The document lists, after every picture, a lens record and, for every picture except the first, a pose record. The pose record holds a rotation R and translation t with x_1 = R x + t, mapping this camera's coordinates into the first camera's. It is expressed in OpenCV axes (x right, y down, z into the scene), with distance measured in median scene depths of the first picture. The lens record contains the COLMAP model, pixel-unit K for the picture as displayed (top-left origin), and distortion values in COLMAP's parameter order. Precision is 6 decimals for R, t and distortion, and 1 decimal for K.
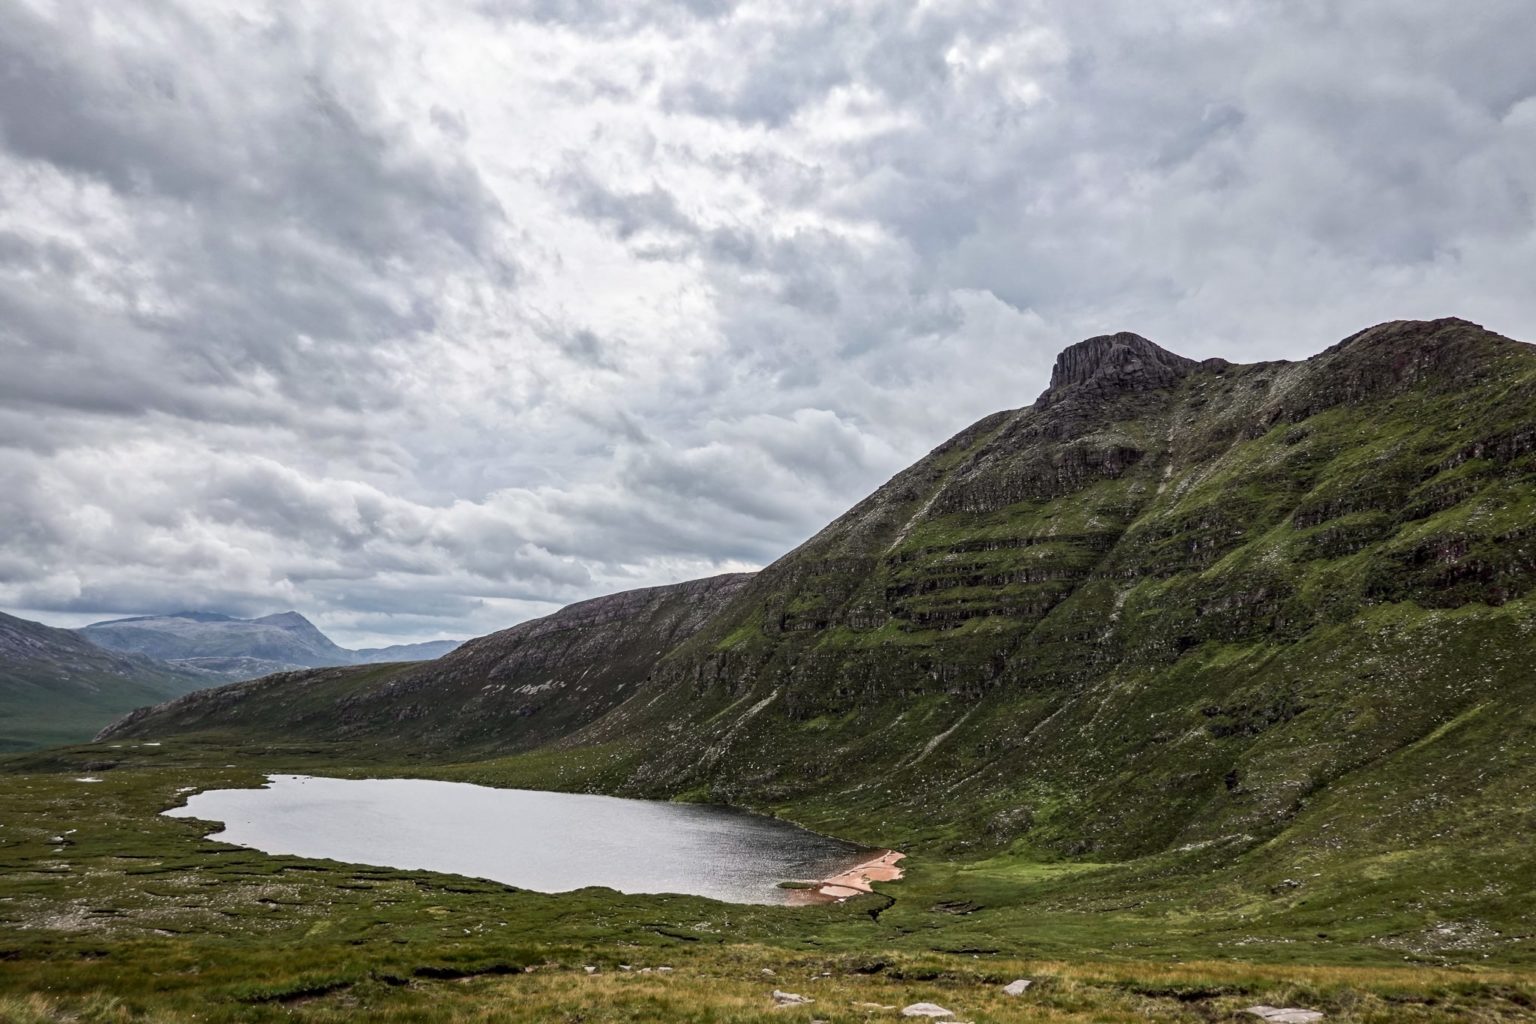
lens RADIAL K [[1020.2, 0, 766.4], [0, 1020.2, 512.8], [0, 0, 1]] dist [-0.003481, 0.000275]
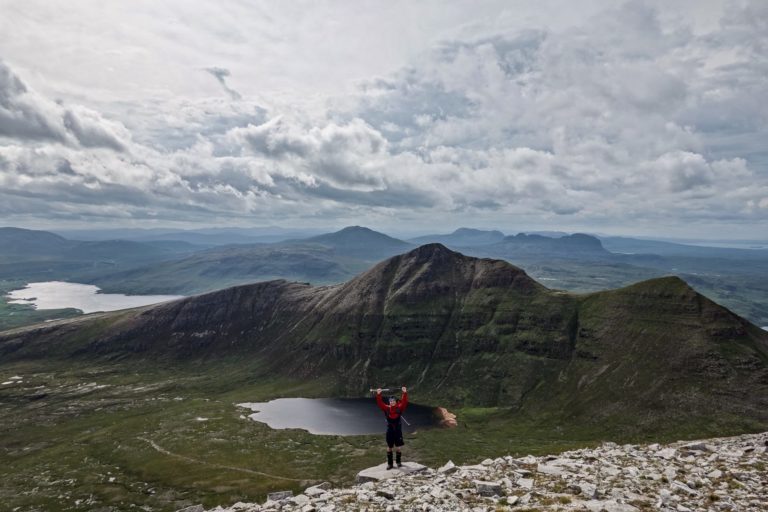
lens RADIAL K [[510.1, 0, 385.3], [0, 510.1, 254.5], [0, 0, 1]] dist [-0.003481, 0.000275]
pose [[0.868589, -0.035806, 0.494238, -0.899329], [-0.061557, 0.981864, 0.179314, -0.572787], [-0.491696, -0.186174, 0.850632, -0.591392]]
